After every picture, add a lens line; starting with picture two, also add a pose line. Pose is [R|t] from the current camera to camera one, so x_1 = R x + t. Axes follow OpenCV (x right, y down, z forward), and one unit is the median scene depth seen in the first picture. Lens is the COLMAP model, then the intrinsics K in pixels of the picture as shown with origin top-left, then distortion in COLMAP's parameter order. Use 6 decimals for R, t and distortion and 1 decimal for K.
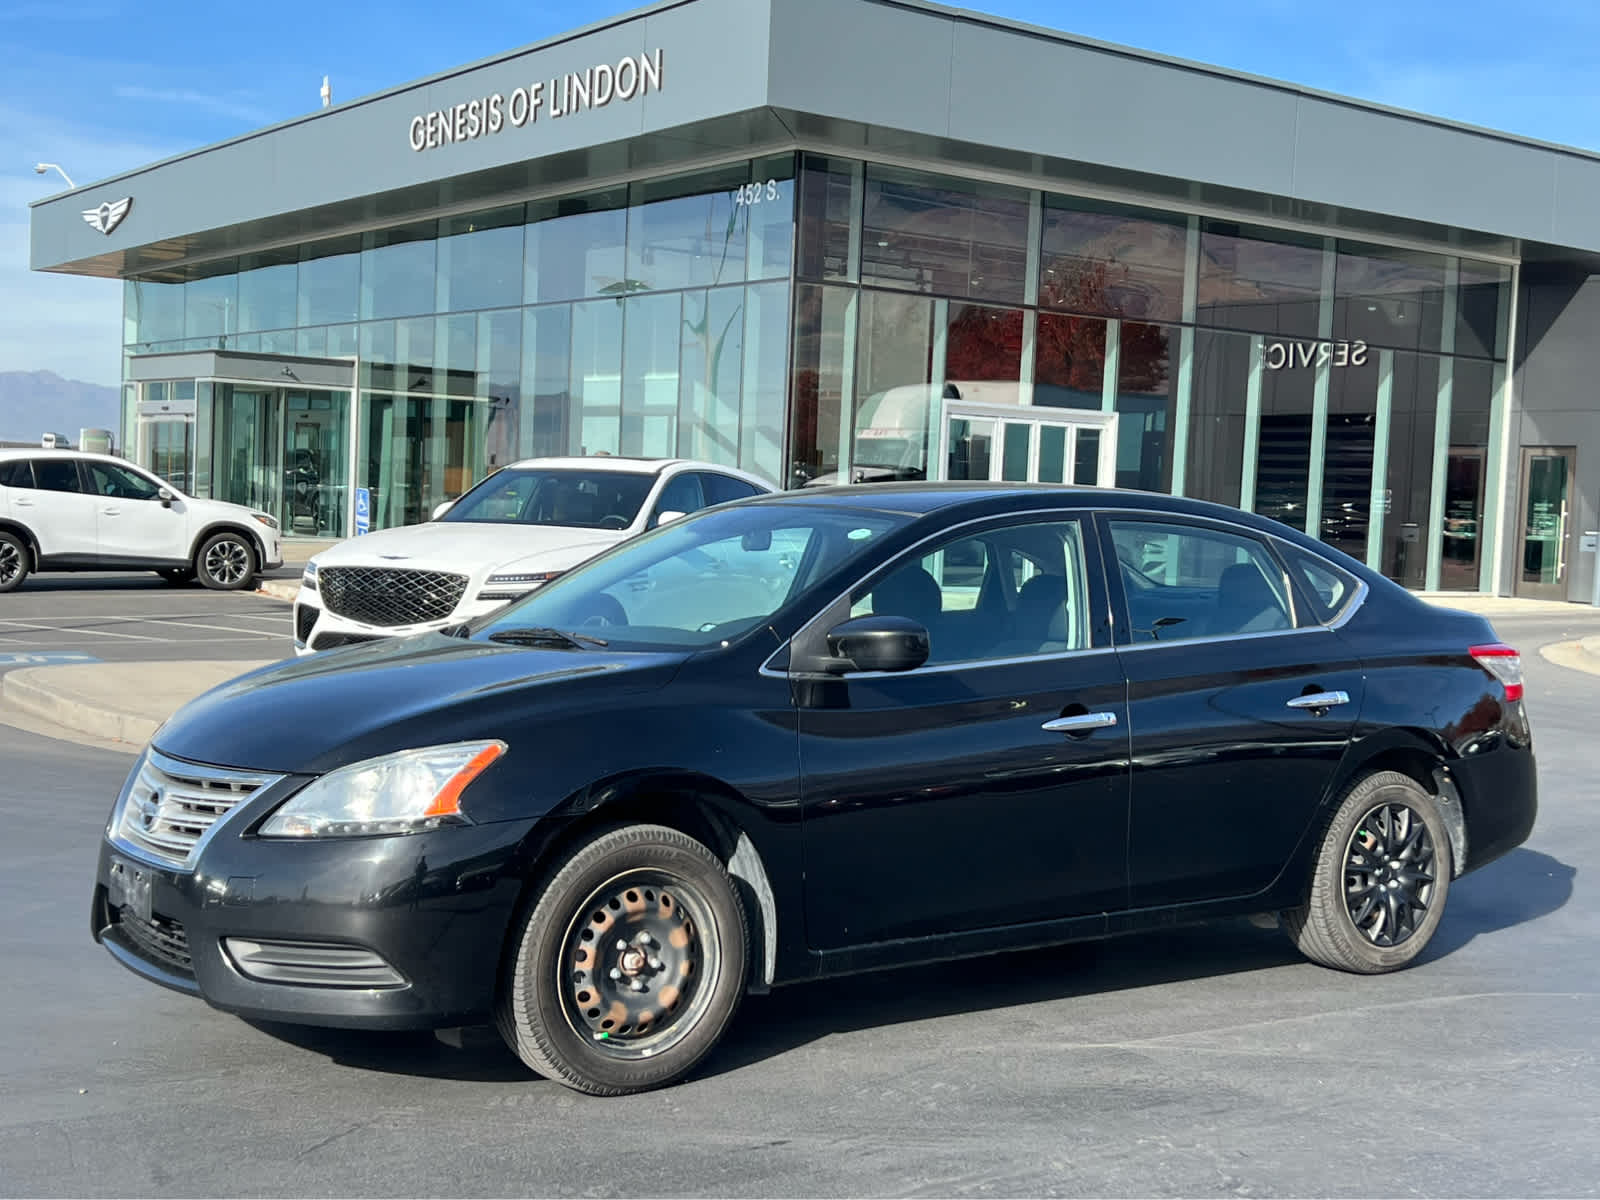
lens RADIAL K [[1974.3, 0, 800.0], [0, 1974.3, 600.0], [0, 0, 1]] dist [0.155755, -0.407037]
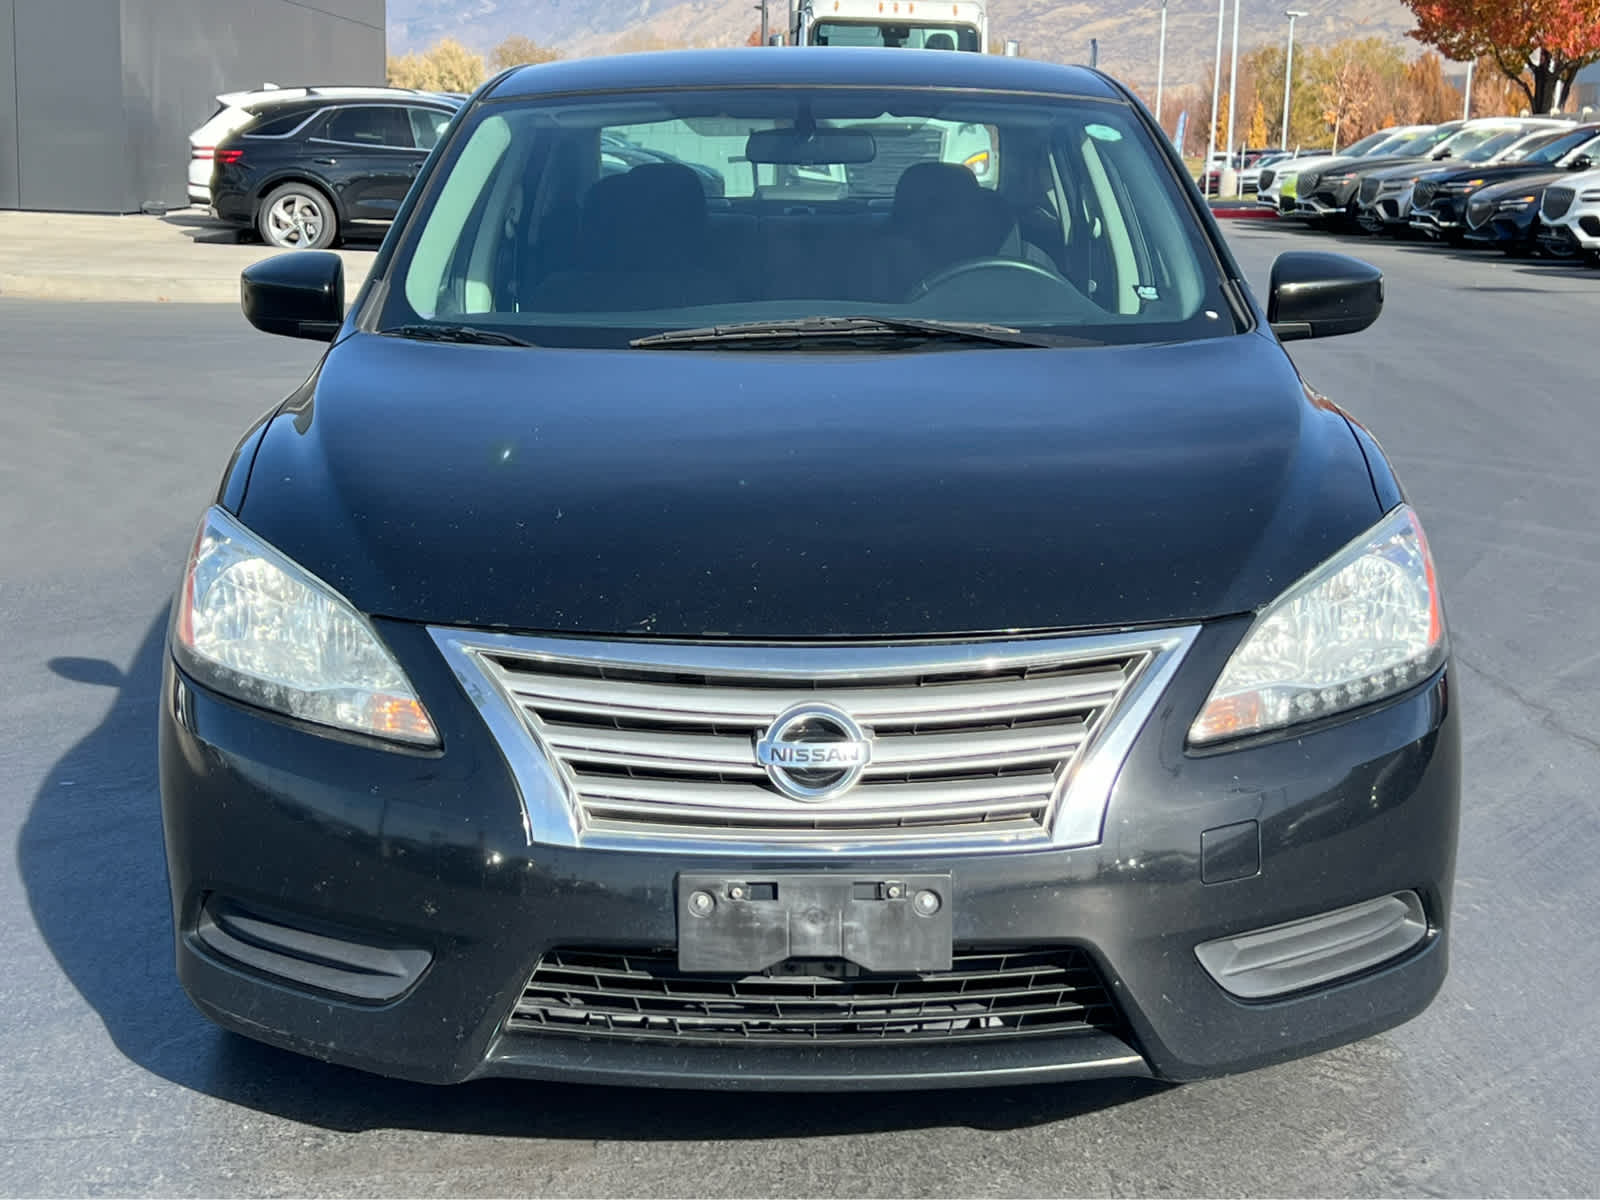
lens RADIAL K [[2469.1, 0, 805.5], [0, 2469.1, 567.1], [0, 0, 1]] dist [0.039291, 0.016121]
pose [[0.576084, -0.157188, 0.802134, -0.673758], [0.031527, 0.984878, 0.170356, -0.033797], [-0.816782, -0.072850, 0.572328, 0.568348]]
